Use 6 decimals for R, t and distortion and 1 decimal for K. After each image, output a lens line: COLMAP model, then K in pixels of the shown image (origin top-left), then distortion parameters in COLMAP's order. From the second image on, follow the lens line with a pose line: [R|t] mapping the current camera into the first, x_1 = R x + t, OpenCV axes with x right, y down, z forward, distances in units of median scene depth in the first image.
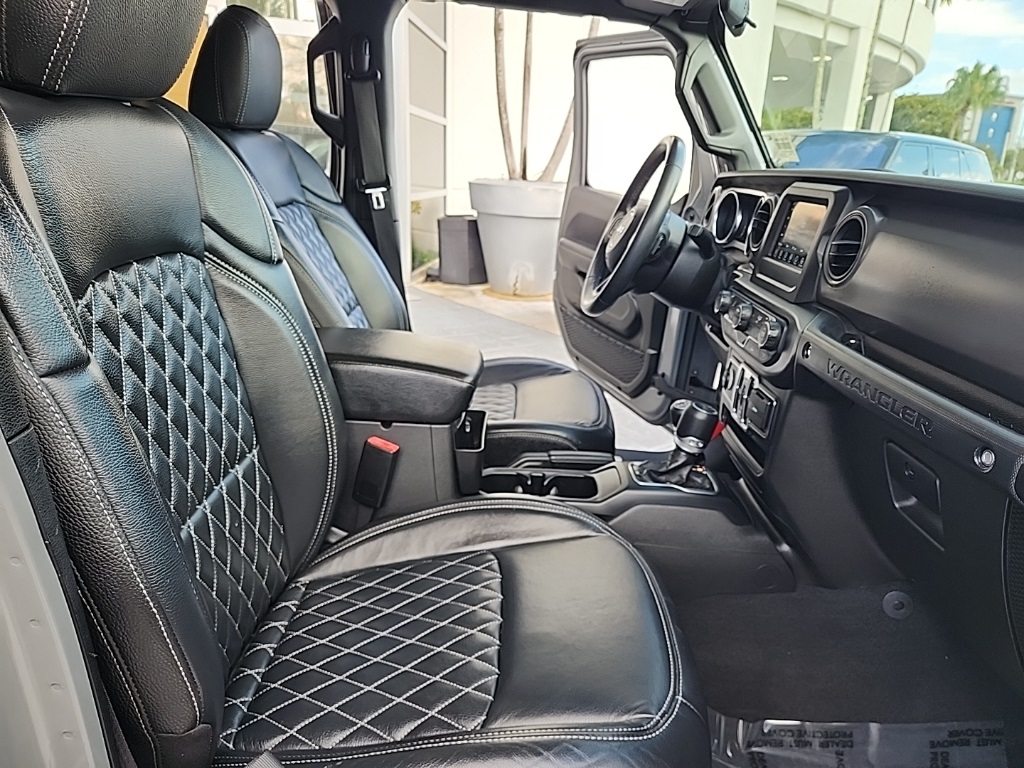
lens RADIAL K [[694.5, 0, 532.1], [0, 694.5, 405.8], [0, 0, 1]] dist [0.065788, -0.051935]
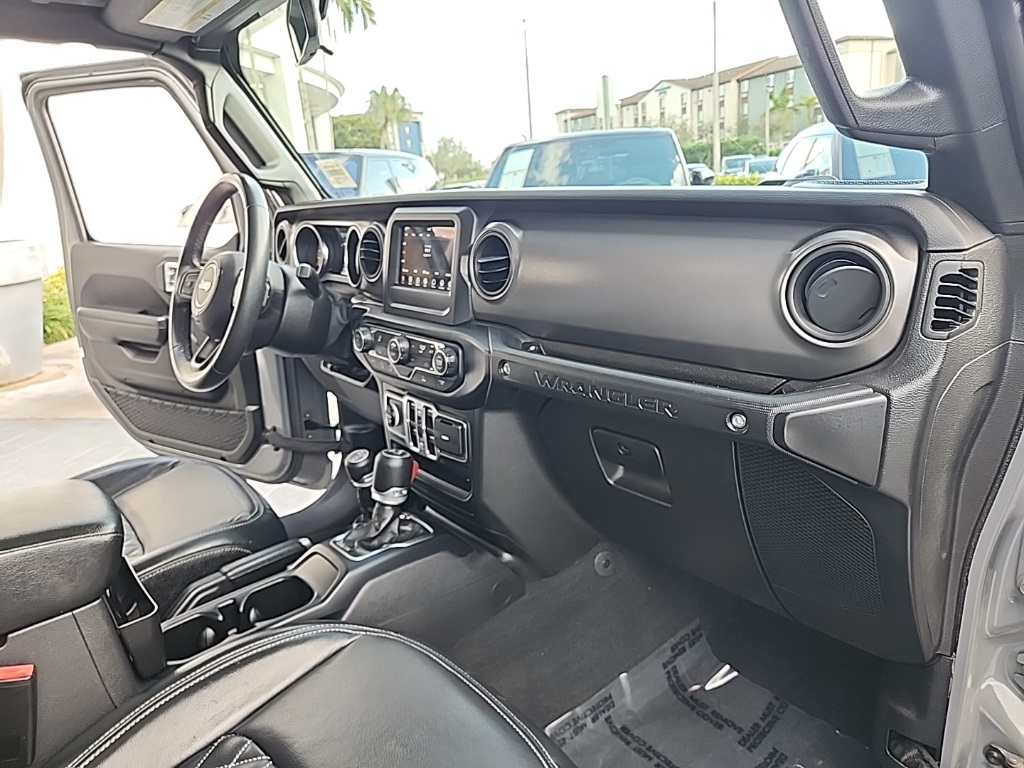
lens RADIAL K [[694.5, 0, 510.5], [0, 694.5, 391.0], [0, 0, 1]] dist [0.065788, -0.051935]
pose [[0.773395, -0.286881, 0.565296, -0.122977], [0.313994, 0.948025, 0.051529, -0.068743], [-0.550698, 0.137647, 0.823277, 0.127840]]
